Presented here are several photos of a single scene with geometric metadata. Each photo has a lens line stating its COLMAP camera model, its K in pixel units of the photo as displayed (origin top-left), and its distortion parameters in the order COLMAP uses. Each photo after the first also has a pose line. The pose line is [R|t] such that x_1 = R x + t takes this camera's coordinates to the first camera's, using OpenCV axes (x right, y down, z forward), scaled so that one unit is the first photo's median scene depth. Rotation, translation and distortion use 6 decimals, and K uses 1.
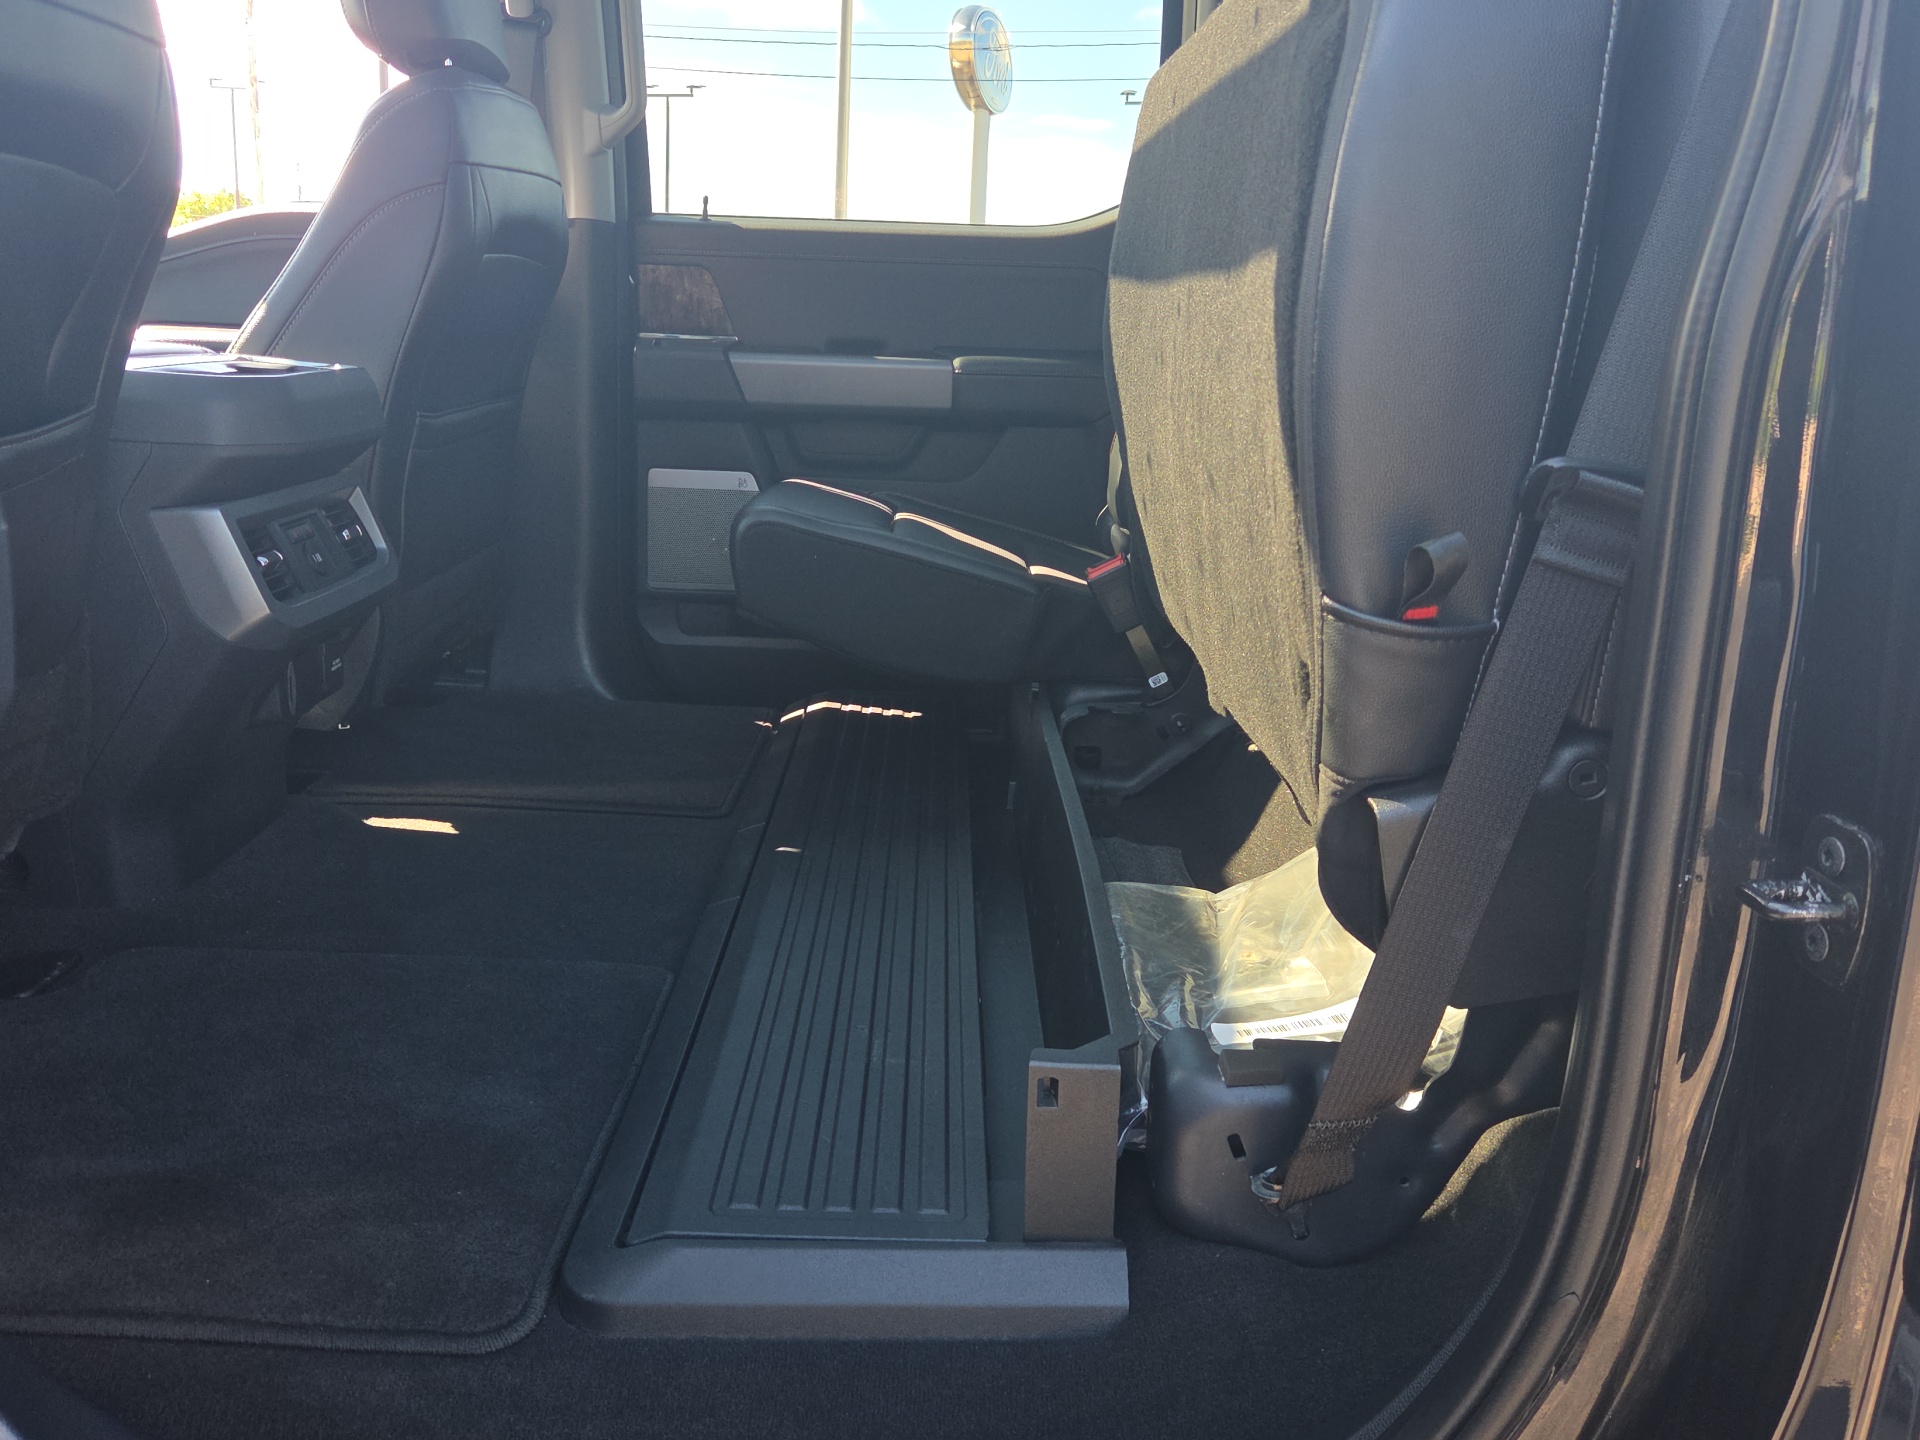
lens RADIAL K [[1725.4, 0, 960.0], [0, 1725.4, 720.0], [0, 0, 1]] dist [0.047481, 0.008416]
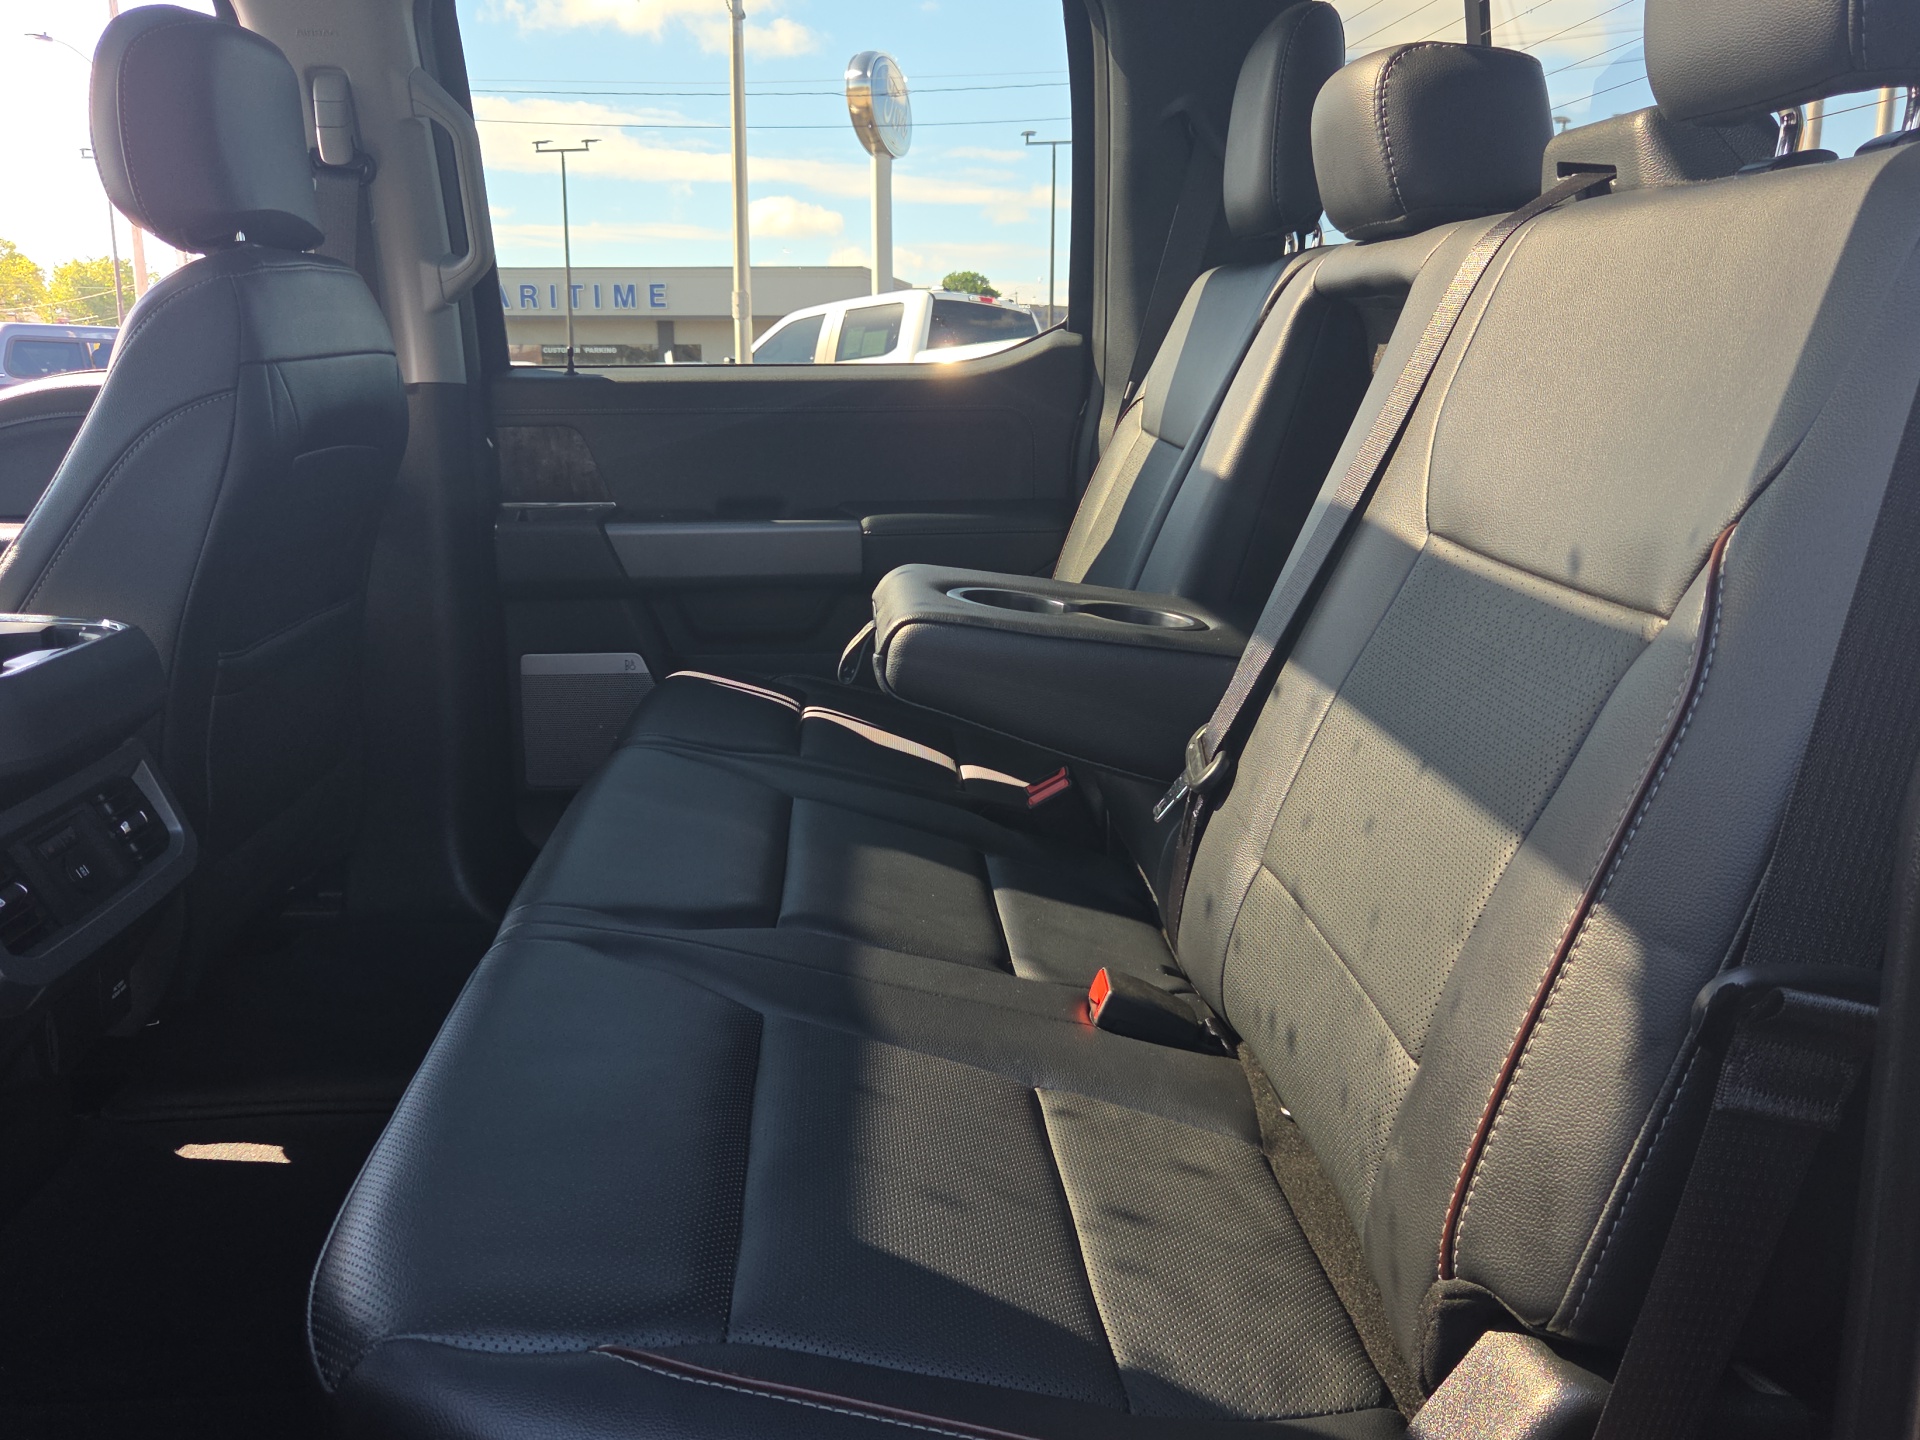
lens RADIAL K [[1725.4, 0, 960.0], [0, 1725.4, 720.0], [0, 0, 1]] dist [0.047481, 0.008416]
pose [[0.997876, -0.052075, 0.039135, 0.006505], [0.052694, 0.998498, -0.014970, -0.090146], [-0.038297, 0.017001, 0.999122, 0.118551]]
